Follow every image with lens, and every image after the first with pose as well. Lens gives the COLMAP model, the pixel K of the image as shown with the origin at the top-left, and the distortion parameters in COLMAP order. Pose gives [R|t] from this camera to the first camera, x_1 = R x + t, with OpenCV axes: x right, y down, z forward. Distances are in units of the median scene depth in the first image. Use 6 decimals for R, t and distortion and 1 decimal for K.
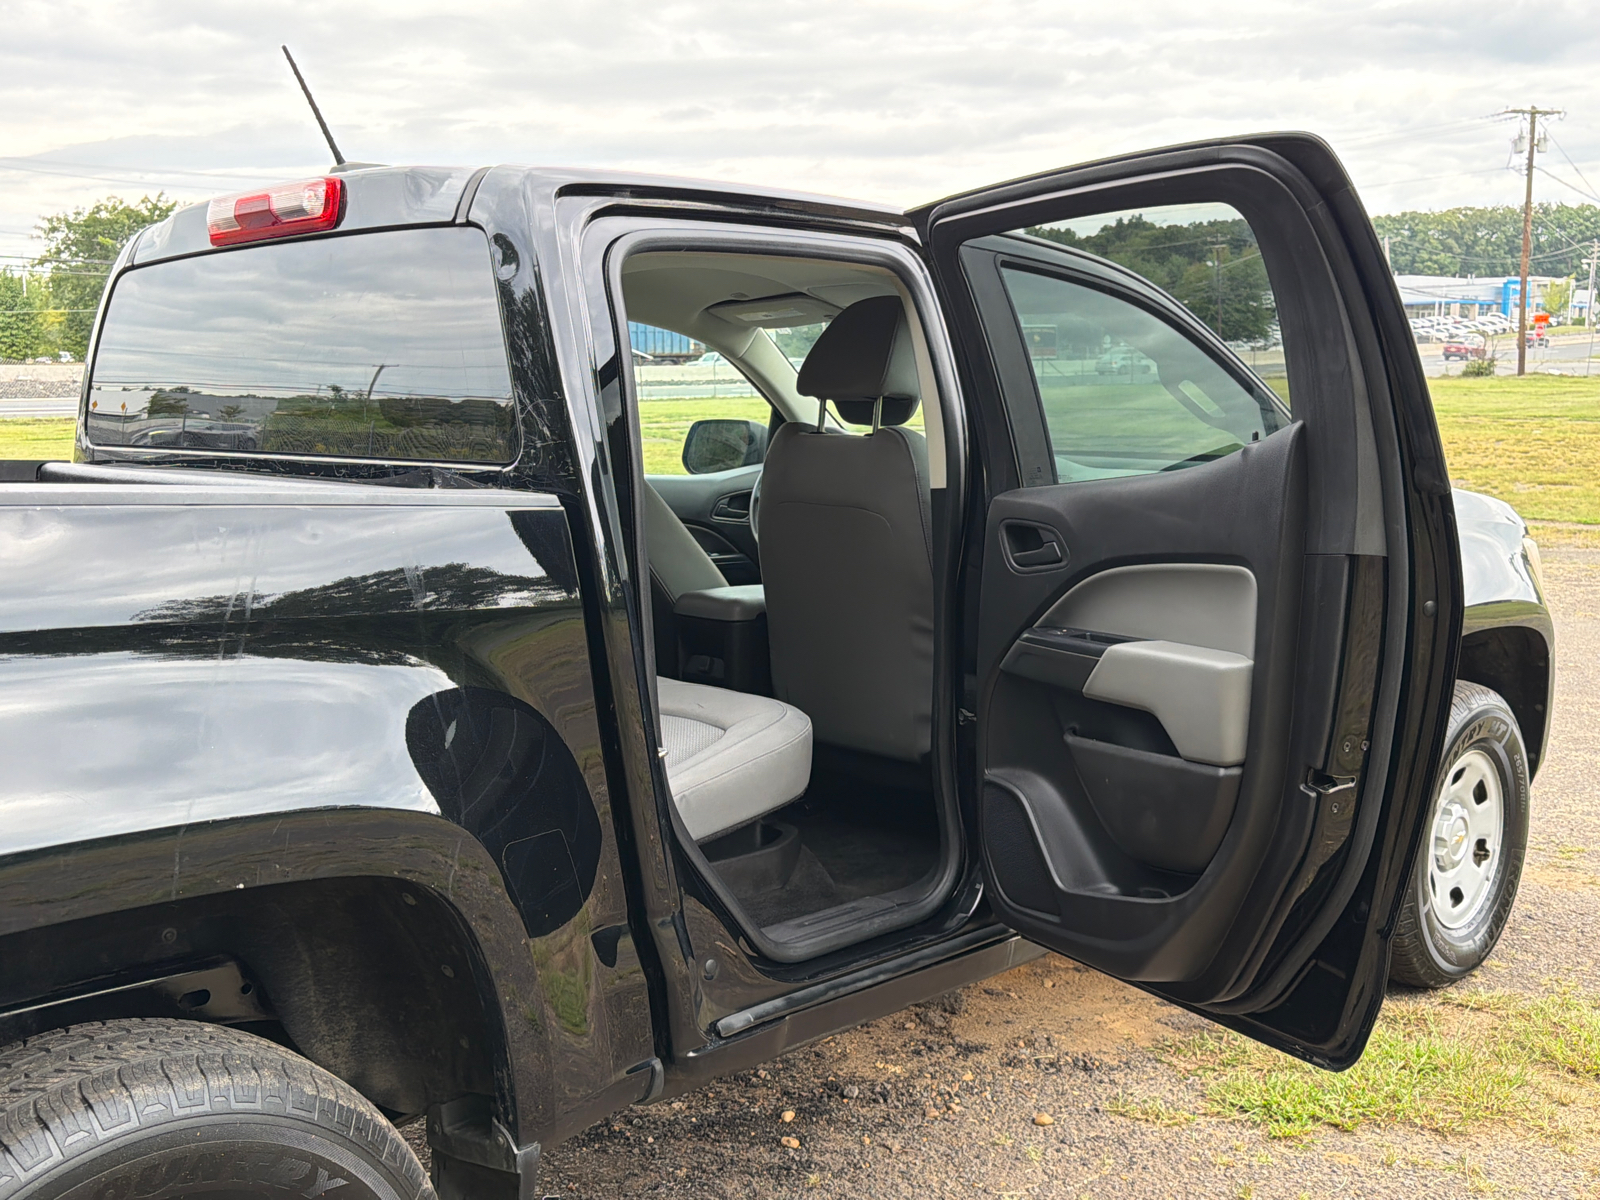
lens RADIAL K [[1665.4, 0, 792.7], [0, 1665.4, 609.7], [0, 0, 1]] dist [0.008680, 0.000000]
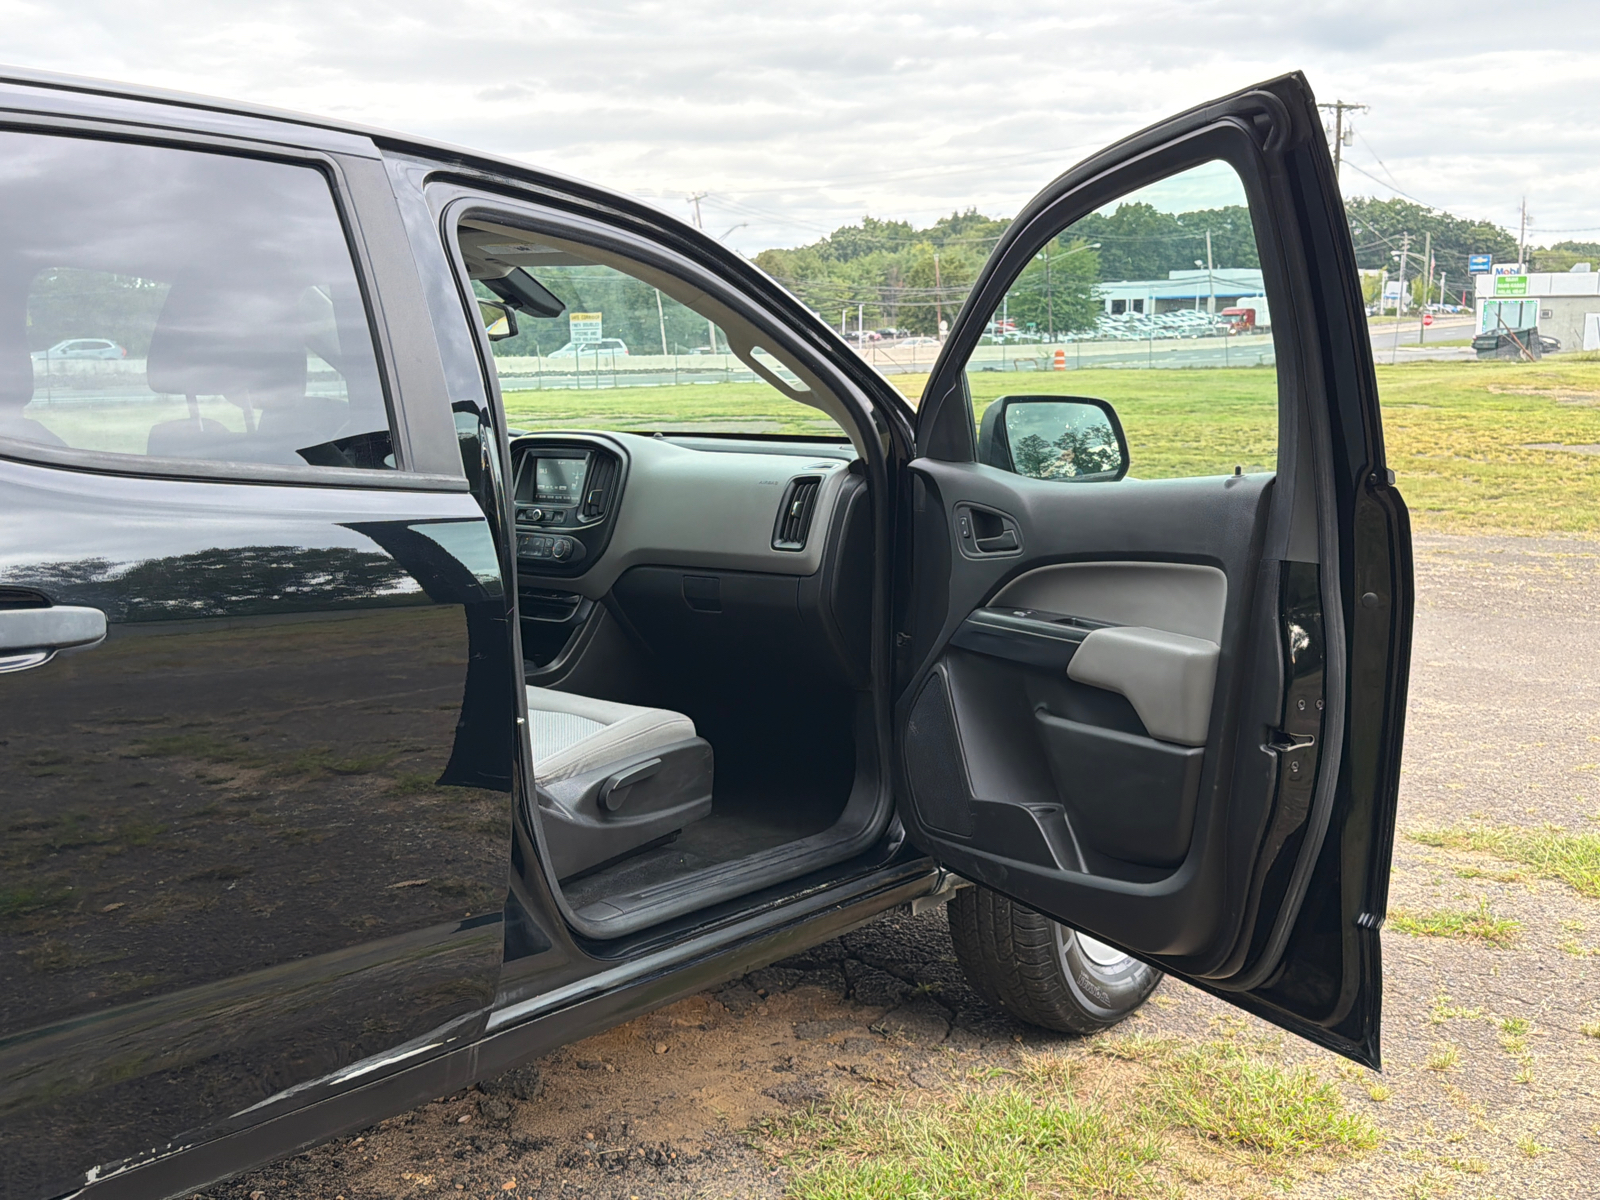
lens RADIAL K [[1665.4, 0, 833.8], [0, 1665.4, 626.5], [0, 0, 1]] dist [0.008680, 0.000000]
pose [[0.993665, -0.025632, 0.109424, 0.158995], [0.024290, 0.999613, 0.013582, -0.004466], [-0.109730, -0.010838, 0.993902, 0.139080]]
